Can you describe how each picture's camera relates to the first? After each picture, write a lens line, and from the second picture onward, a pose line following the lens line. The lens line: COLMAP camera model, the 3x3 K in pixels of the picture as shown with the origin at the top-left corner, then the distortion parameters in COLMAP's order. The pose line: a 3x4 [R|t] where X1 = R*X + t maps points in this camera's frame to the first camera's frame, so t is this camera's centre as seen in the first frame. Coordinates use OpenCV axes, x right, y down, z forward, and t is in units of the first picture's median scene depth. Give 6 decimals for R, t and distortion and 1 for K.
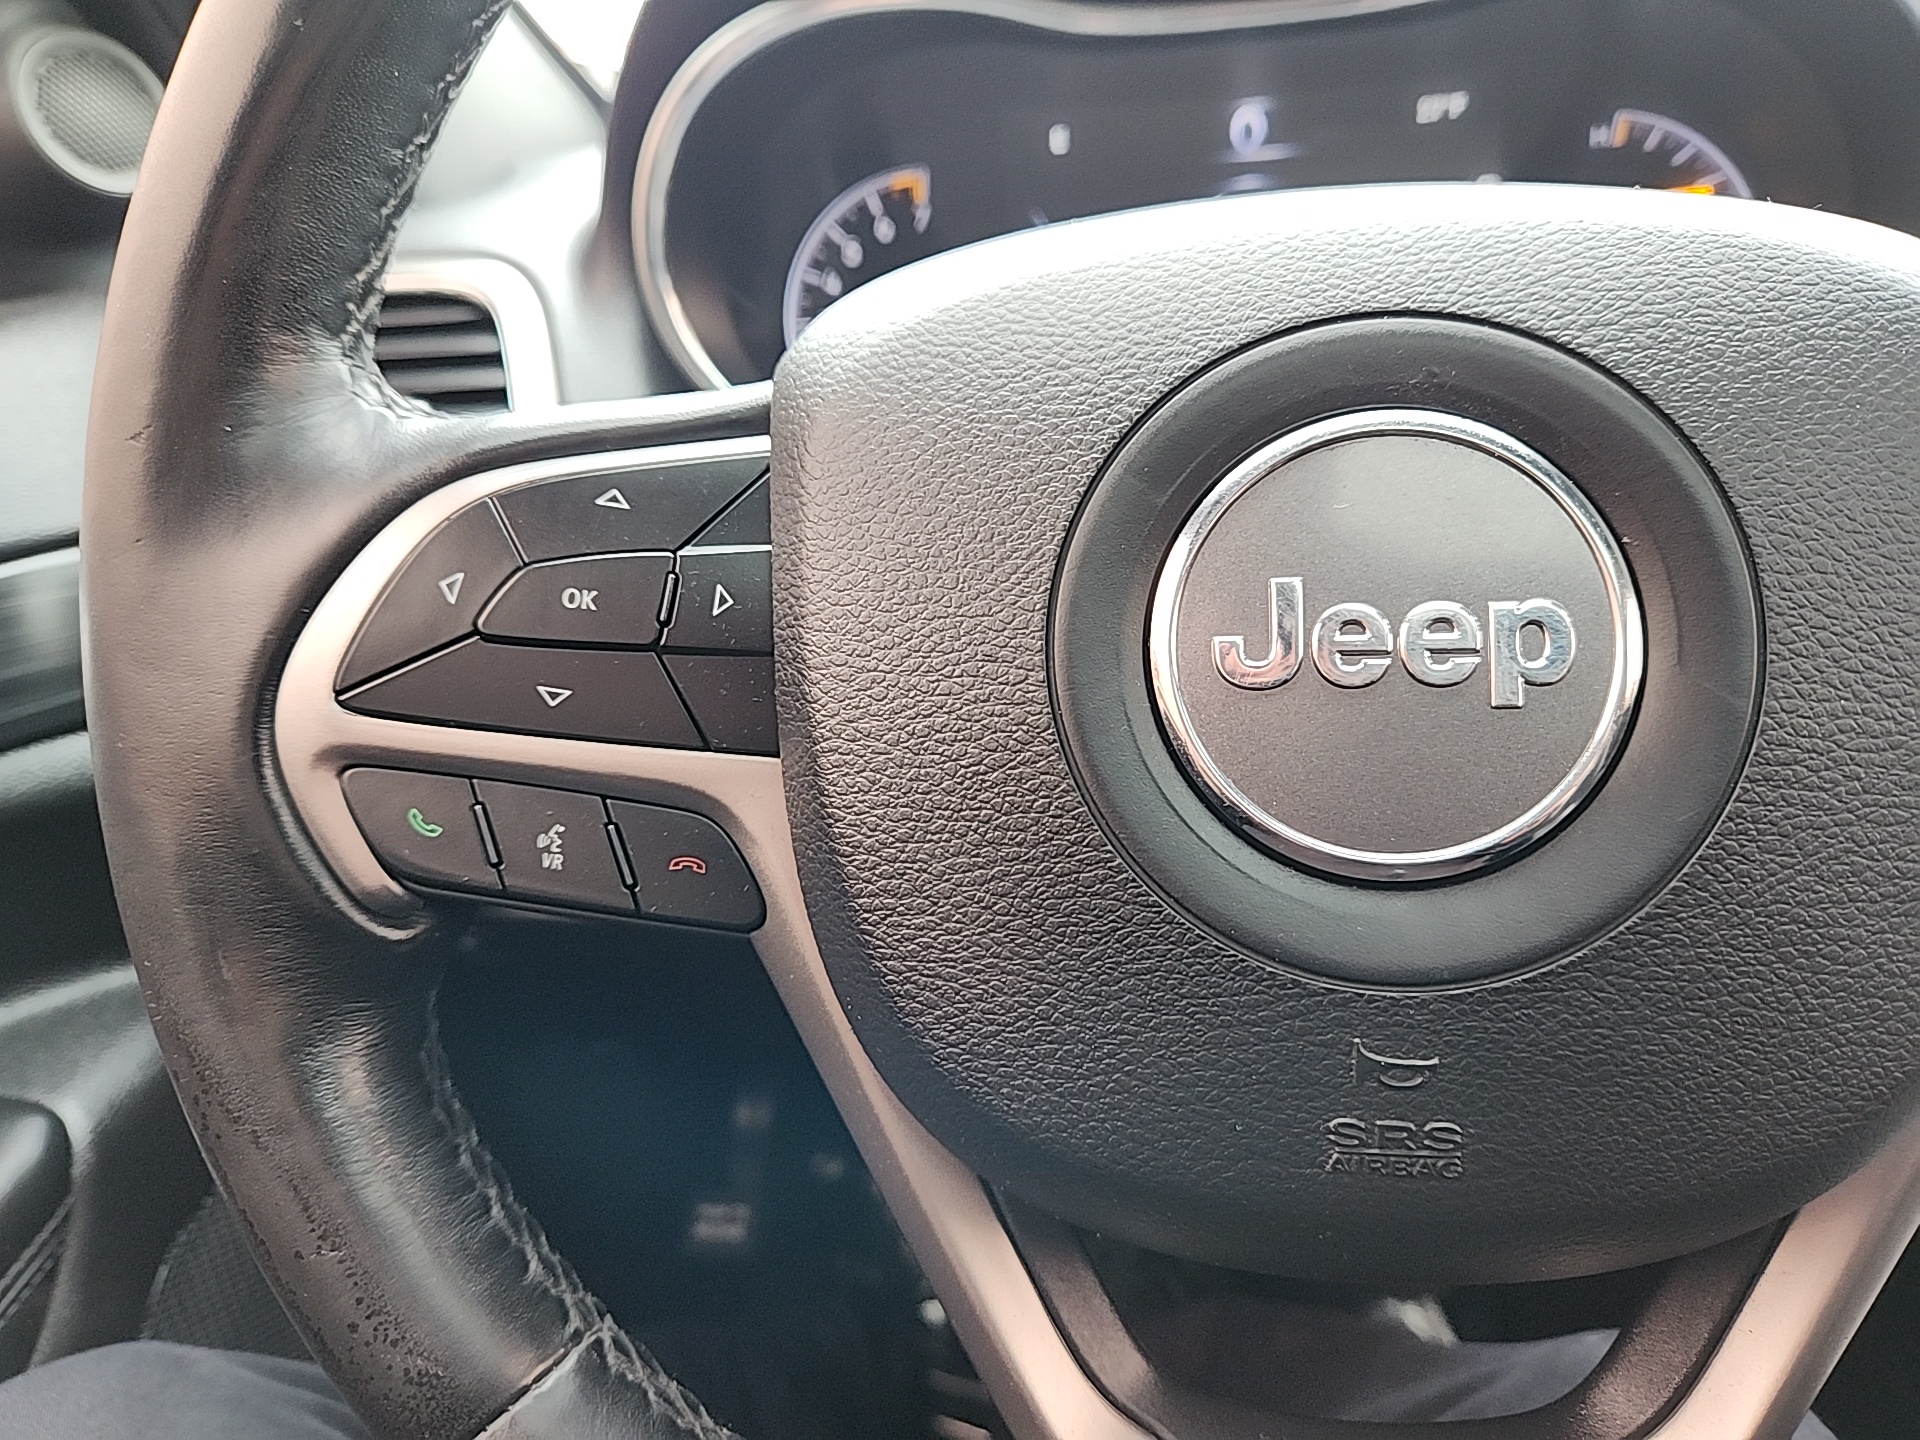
lens RADIAL K [[1370.4, 0, 973.4], [0, 1370.4, 696.6], [0, 0, 1]] dist [0.056810, -0.051211]
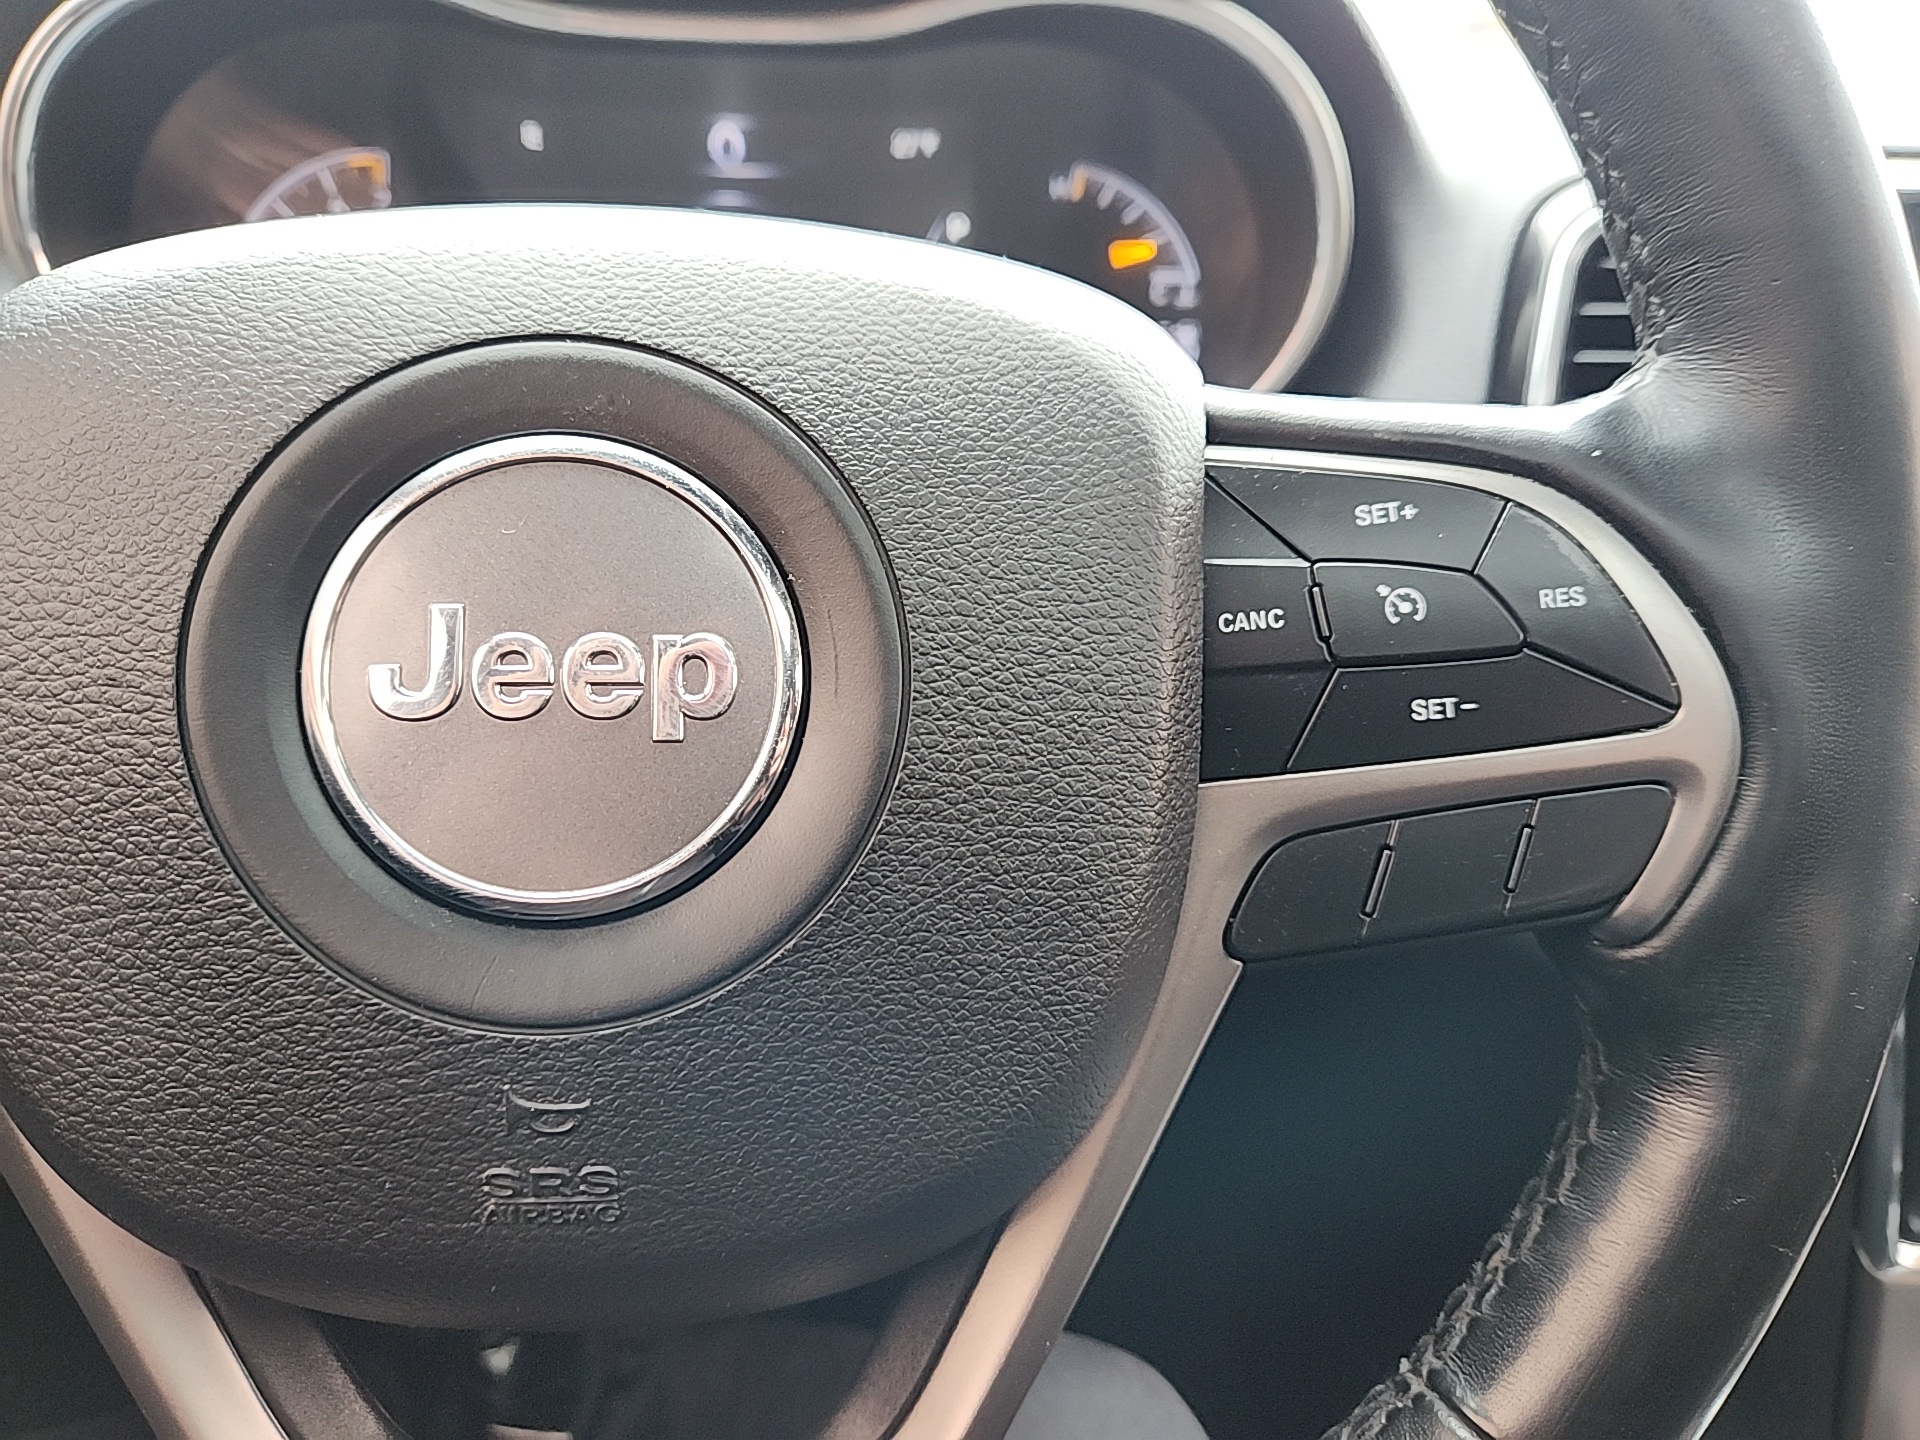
lens RADIAL K [[1370.4, 0, 976.0], [0, 1370.4, 691.2], [0, 0, 1]] dist [0.056810, -0.051211]
pose [[0.977007, 0.013312, 0.212793, 0.379428], [-0.011152, 0.999873, -0.011347, -0.018890], [-0.212917, 0.008713, 0.977031, -0.013695]]
